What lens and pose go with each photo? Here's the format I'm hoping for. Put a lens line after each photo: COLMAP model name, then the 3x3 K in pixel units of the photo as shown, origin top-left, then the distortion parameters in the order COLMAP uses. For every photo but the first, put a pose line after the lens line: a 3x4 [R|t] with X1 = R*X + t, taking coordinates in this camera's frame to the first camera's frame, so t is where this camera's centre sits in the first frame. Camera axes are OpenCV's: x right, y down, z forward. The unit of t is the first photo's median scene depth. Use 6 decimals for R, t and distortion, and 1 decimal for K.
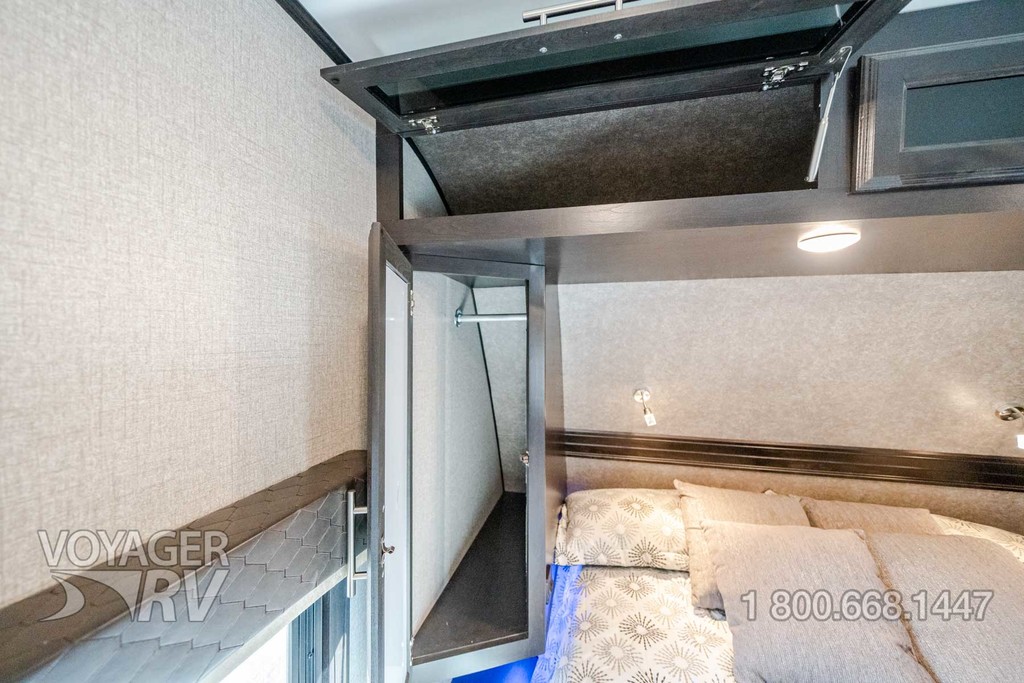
lens RADIAL K [[355.0, 0, 512.1], [0, 355.0, 331.0], [0, 0, 1]] dist [-0.006539, -0.000188]
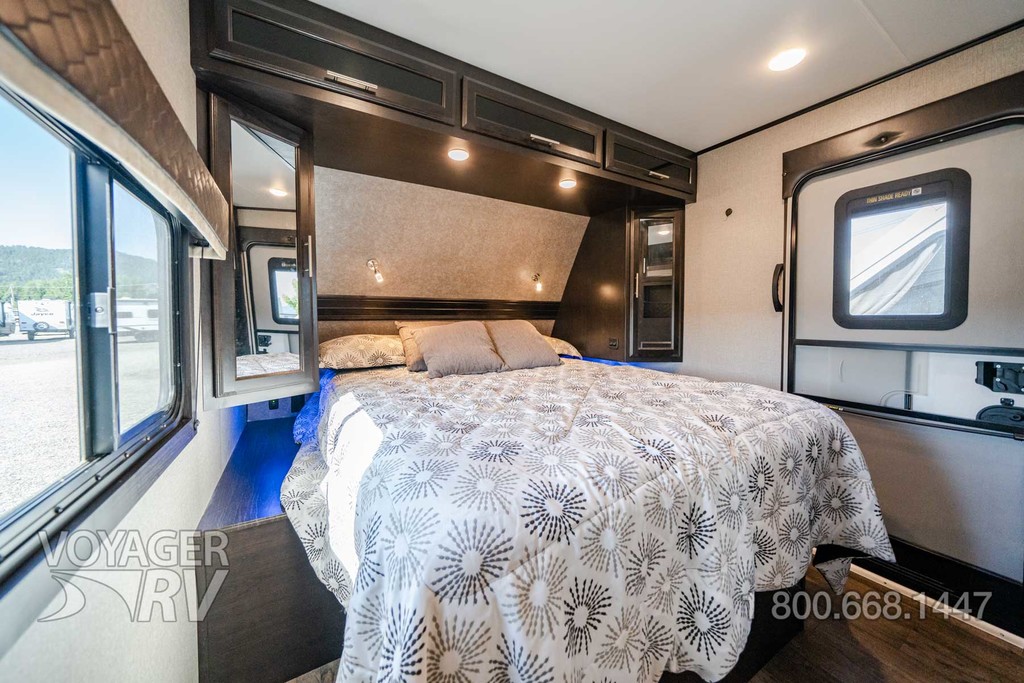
lens RADIAL K [[360.8, 0, 522.3], [0, 360.8, 336.3], [0, 0, 1]] dist [-0.000544, 0.000095]
pose [[0.705094, -0.040653, 0.707947, -0.288898], [-0.001951, 0.998240, 0.059266, 0.421909], [-0.709111, -0.043169, 0.703774, -0.544987]]
